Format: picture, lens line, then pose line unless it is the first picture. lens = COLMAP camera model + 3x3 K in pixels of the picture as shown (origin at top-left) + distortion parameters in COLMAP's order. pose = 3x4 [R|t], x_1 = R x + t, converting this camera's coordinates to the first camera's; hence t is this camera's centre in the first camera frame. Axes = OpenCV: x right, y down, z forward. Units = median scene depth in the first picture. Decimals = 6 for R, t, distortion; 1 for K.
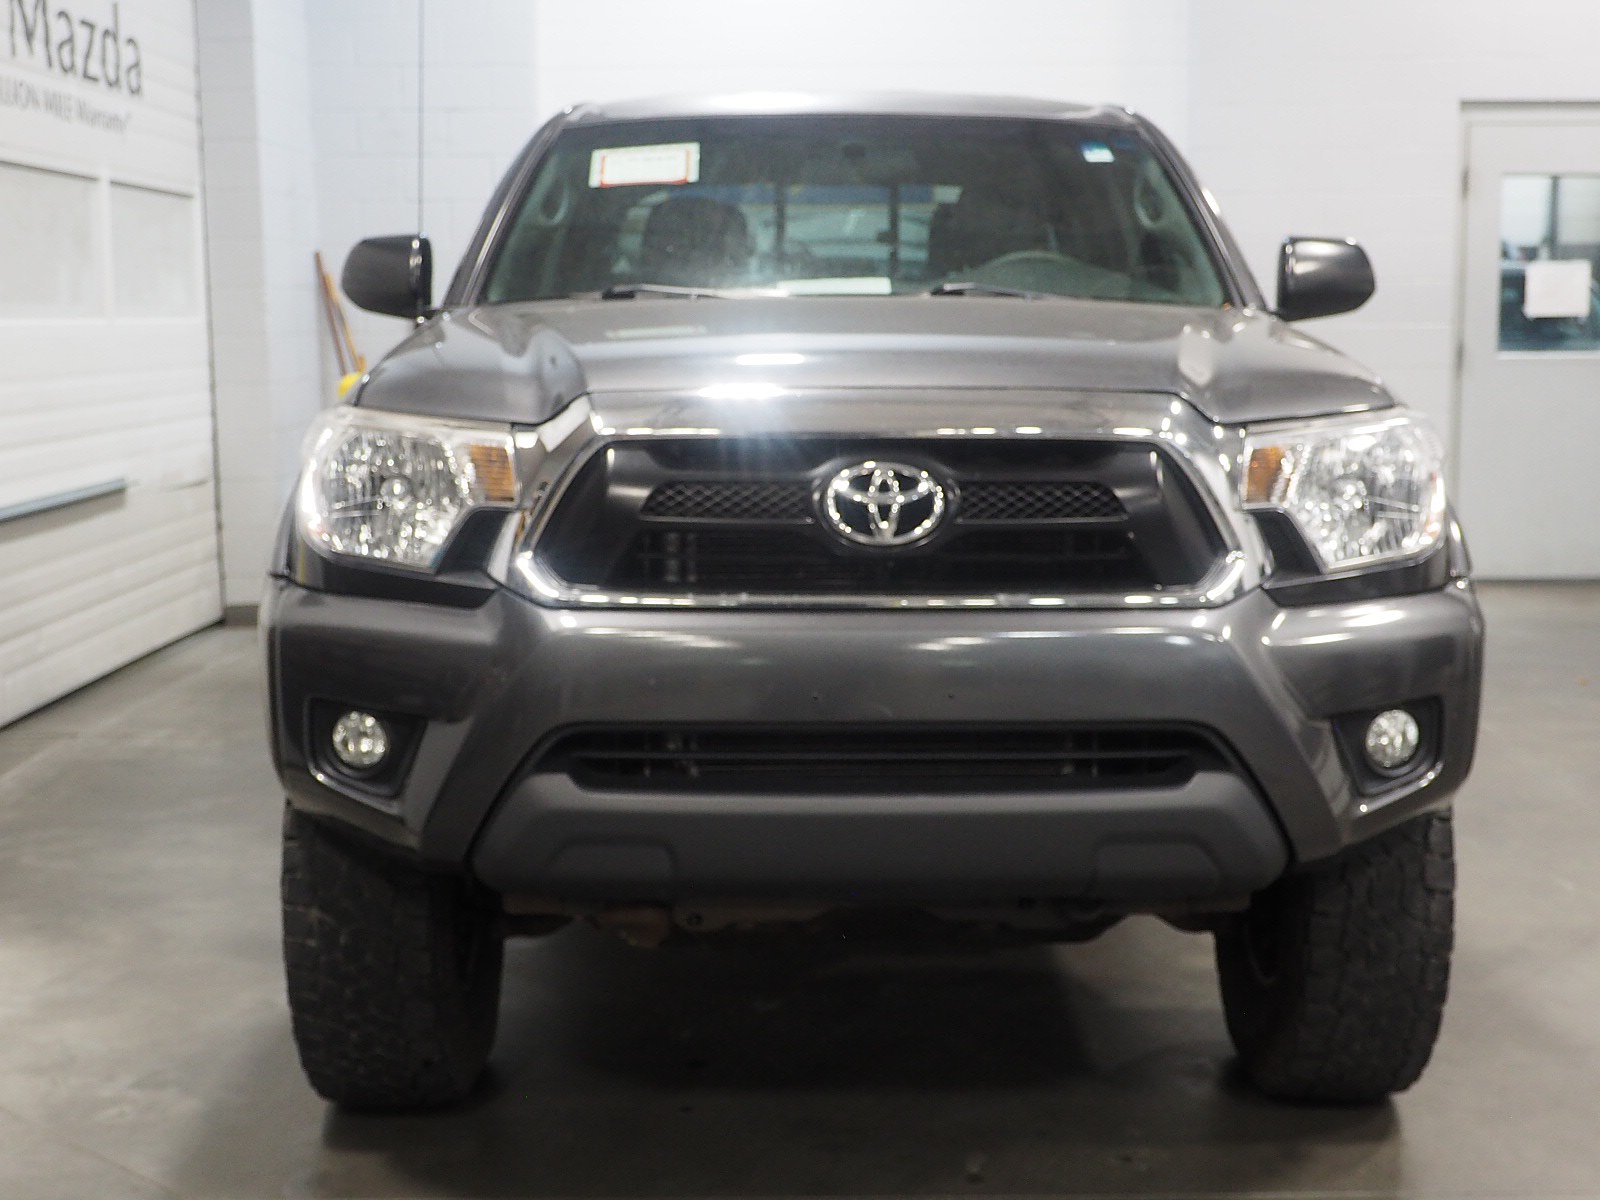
lens RADIAL K [[2055.1, 0, 800.5], [0, 2055.1, 603.6], [0, 0, 1]] dist [-0.004129, 0.000000]
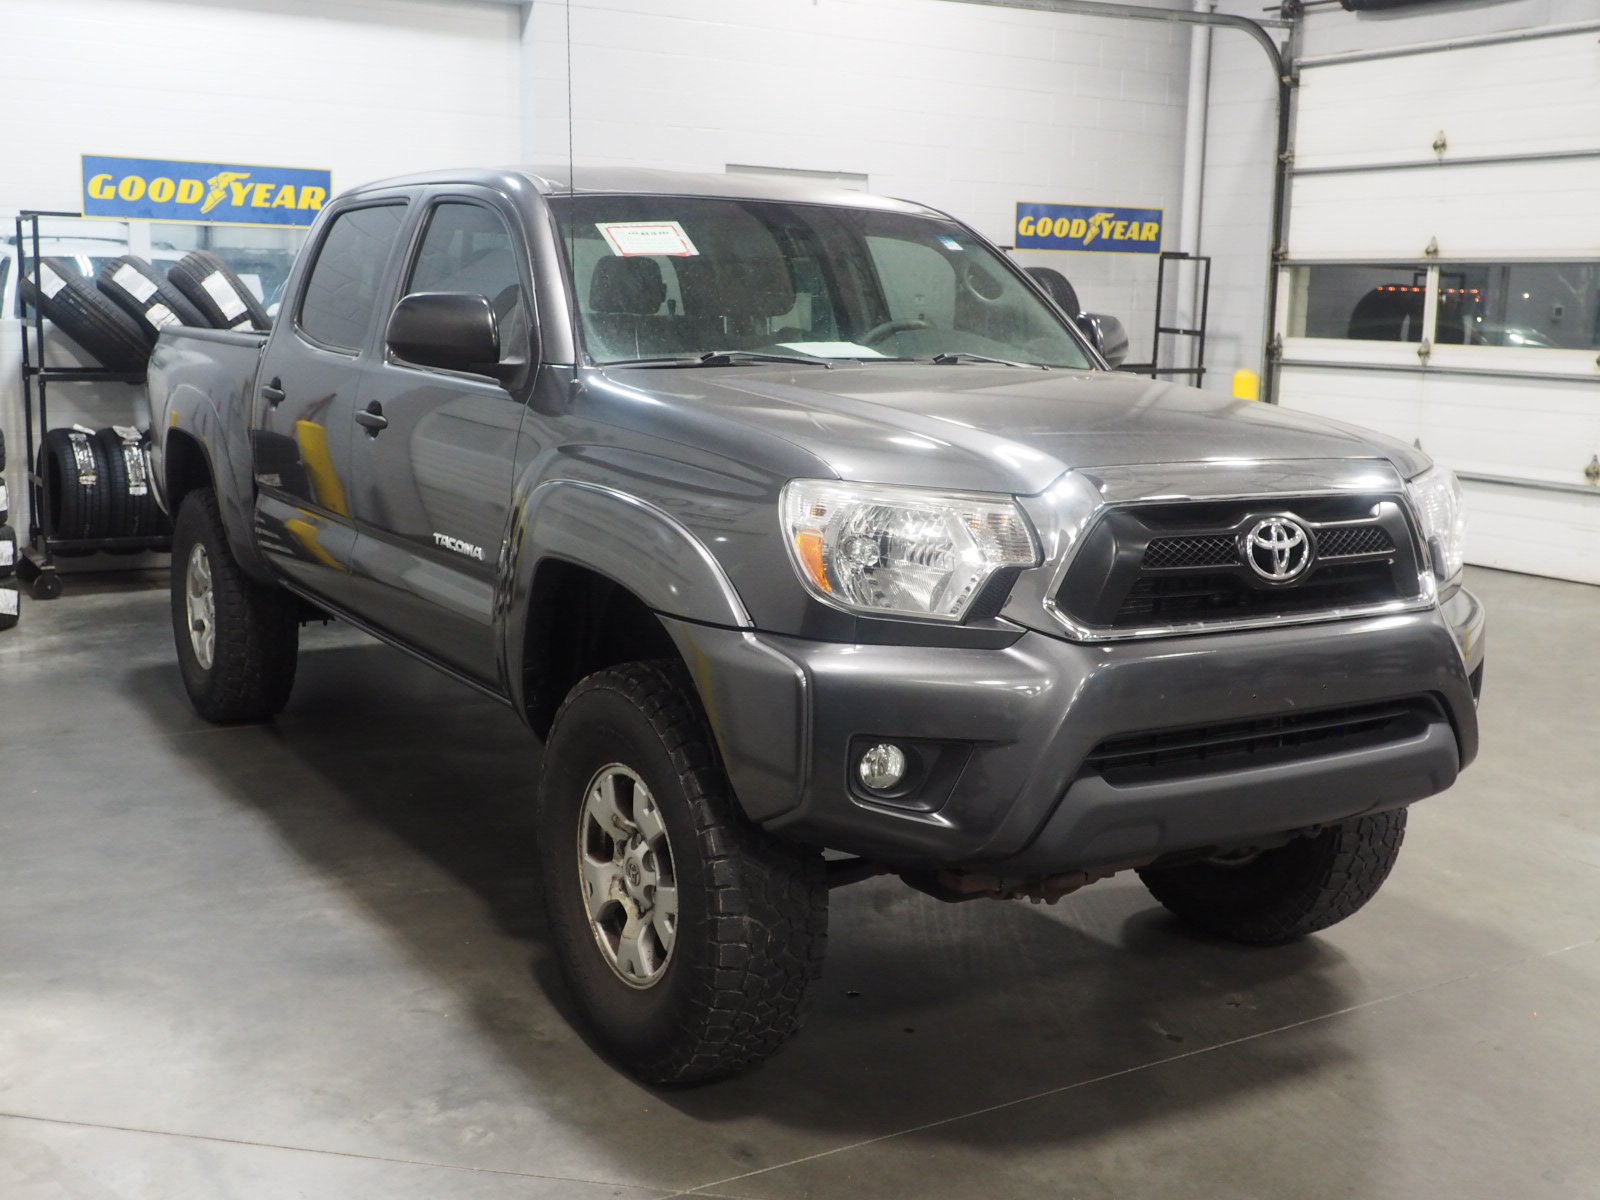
lens RADIAL K [[1715.0, 0, 800.4], [0, 1715.0, 595.9], [0, 0, 1]] dist [-0.013955, 0.000000]
pose [[0.862229, -0.061176, 0.502811, -0.783042], [0.045417, 0.998019, 0.043545, -0.079657], [-0.504478, -0.014709, 0.863299, 0.188993]]
